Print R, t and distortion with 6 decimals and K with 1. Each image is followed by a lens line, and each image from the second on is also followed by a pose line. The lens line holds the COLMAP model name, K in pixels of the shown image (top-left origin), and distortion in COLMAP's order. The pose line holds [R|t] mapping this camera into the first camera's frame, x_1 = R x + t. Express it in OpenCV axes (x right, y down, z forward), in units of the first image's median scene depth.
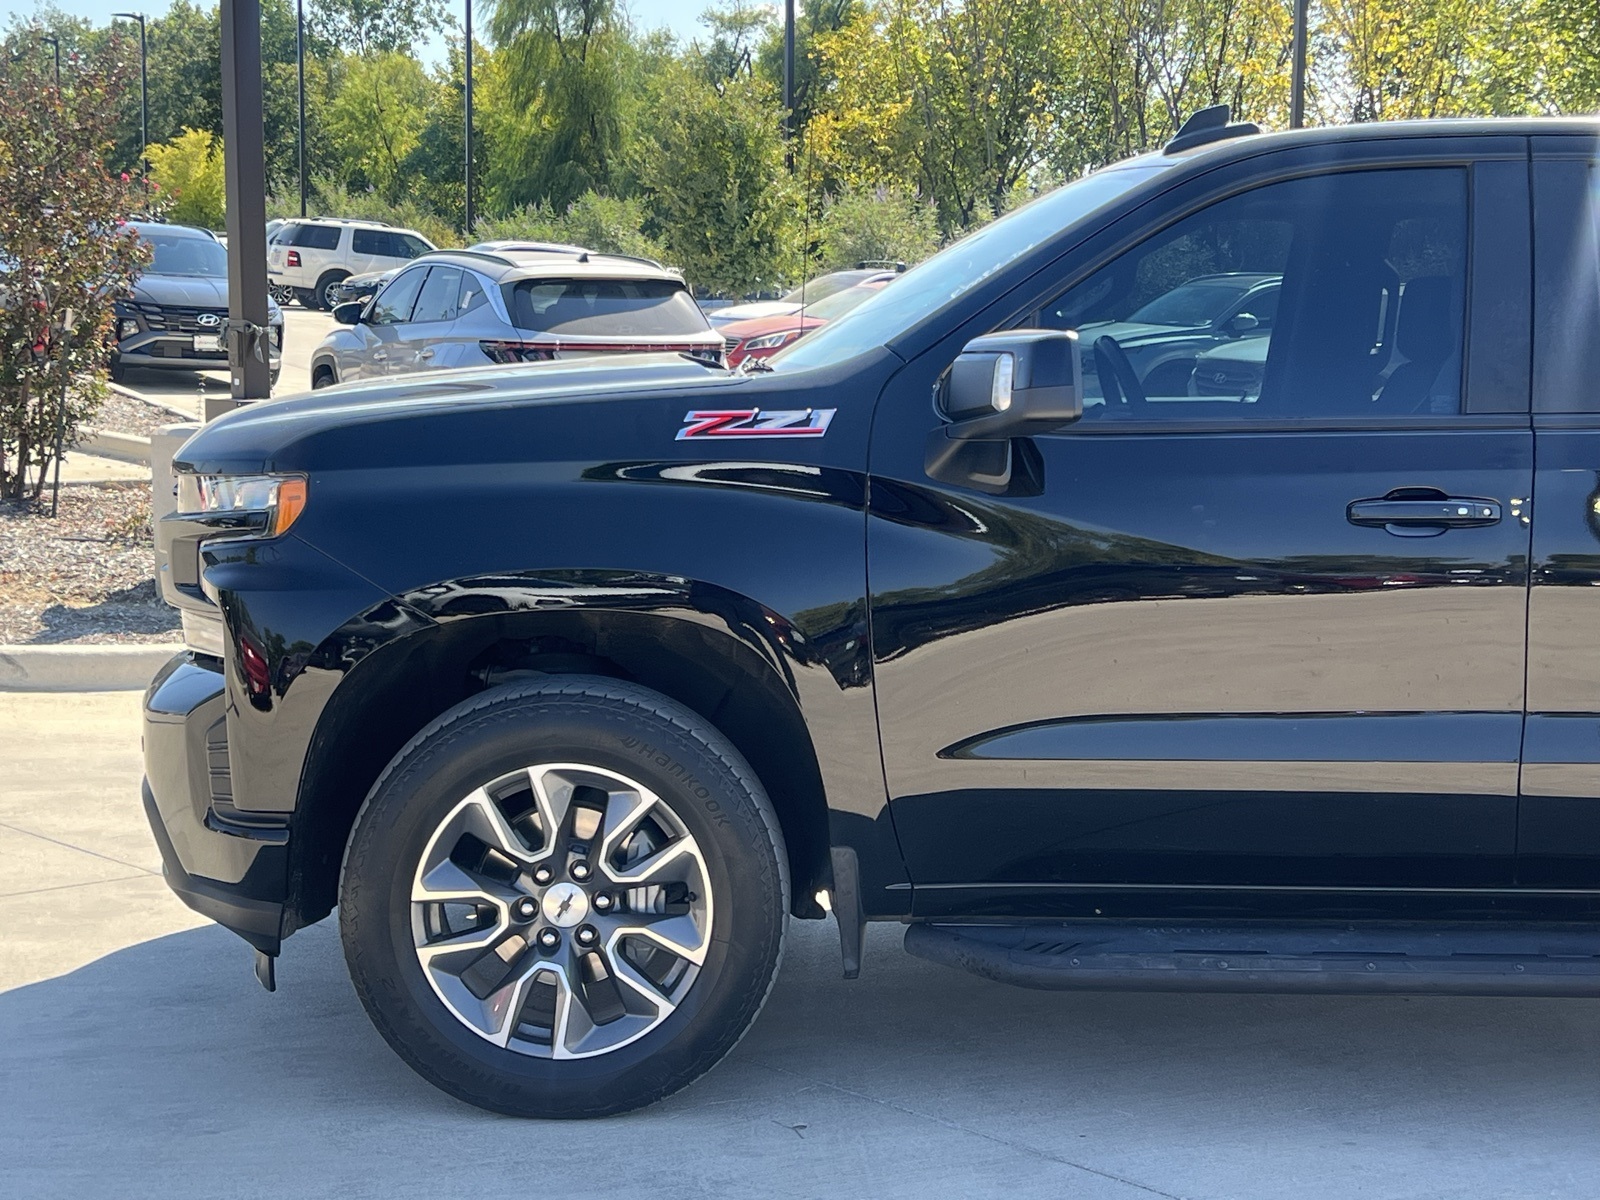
lens RADIAL K [[2362.3, 0, 809.7], [0, 2362.3, 599.9], [0, 0, 1]] dist [0.235753, -0.890729]
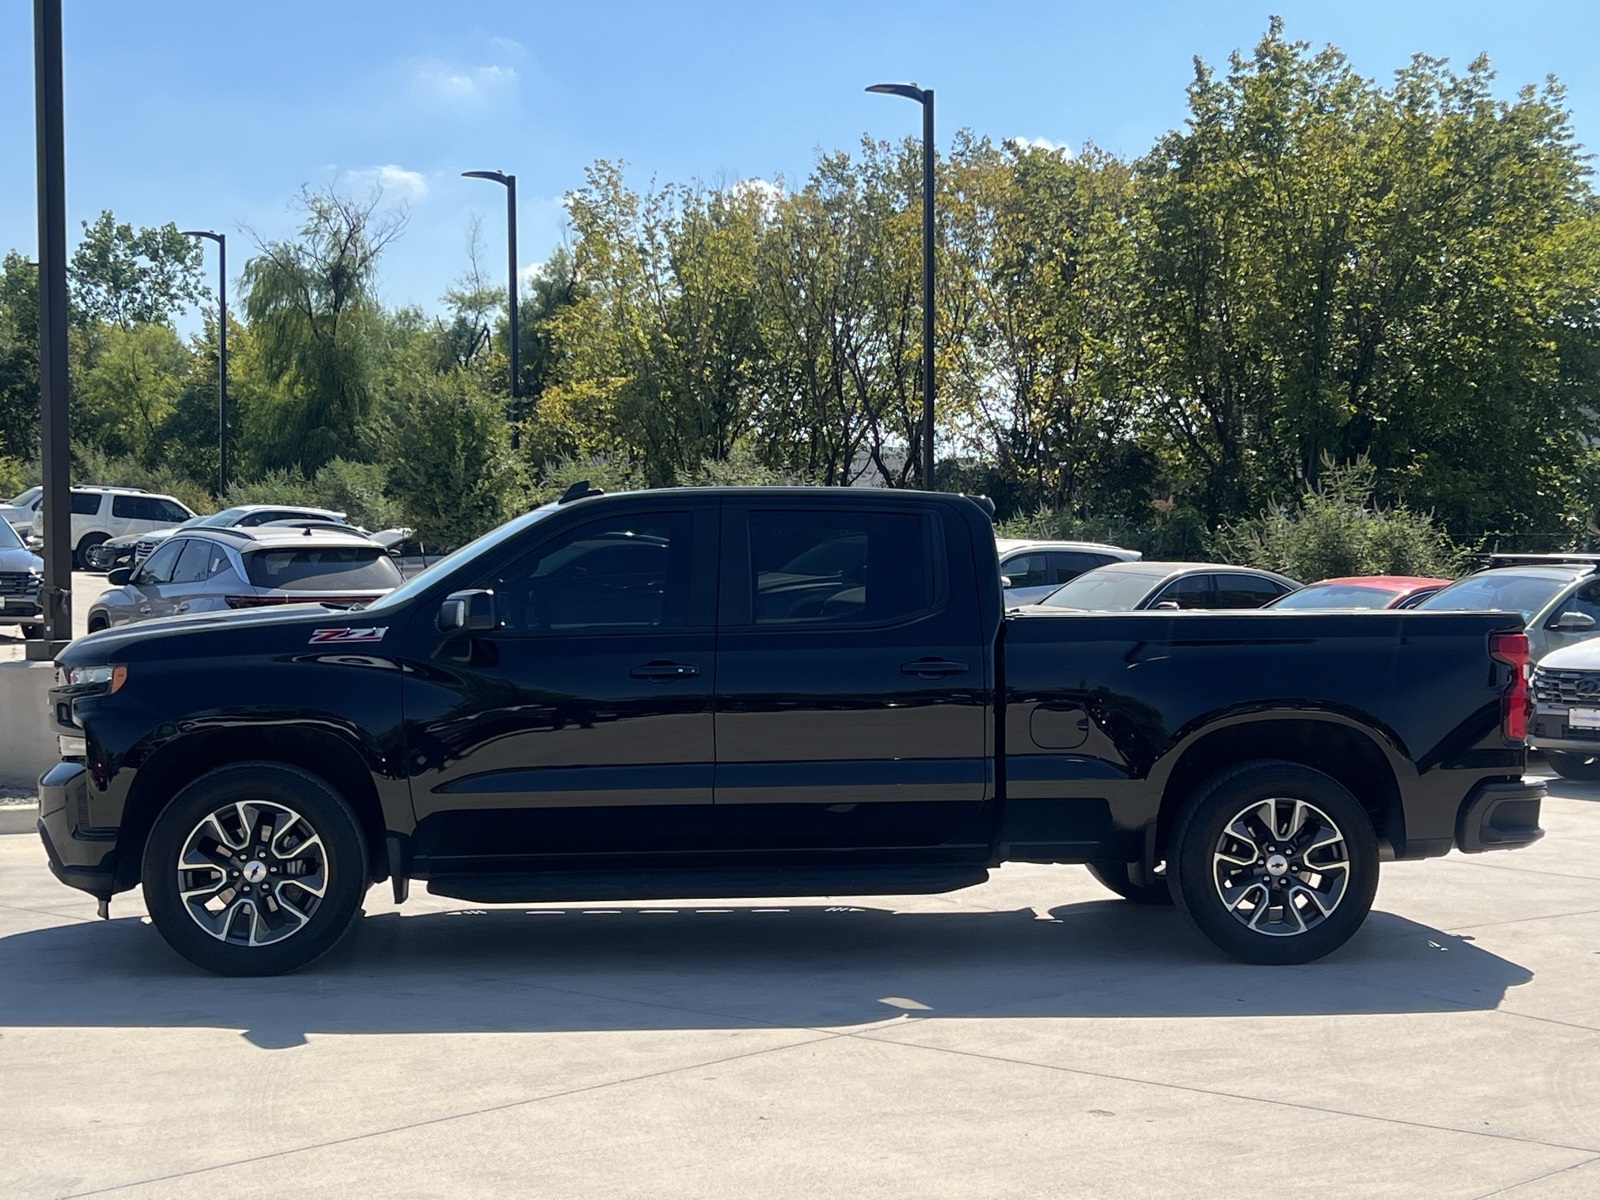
lens RADIAL K [[2362.3, 0, 809.7], [0, 2362.3, 599.9], [0, 0, 1]] dist [0.235753, -0.890729]
pose [[0.995032, -0.014687, 0.098461, 0.016379], [0.024786, 0.994461, -0.102140, 0.011122], [-0.096416, 0.104073, 0.989885, -0.104673]]
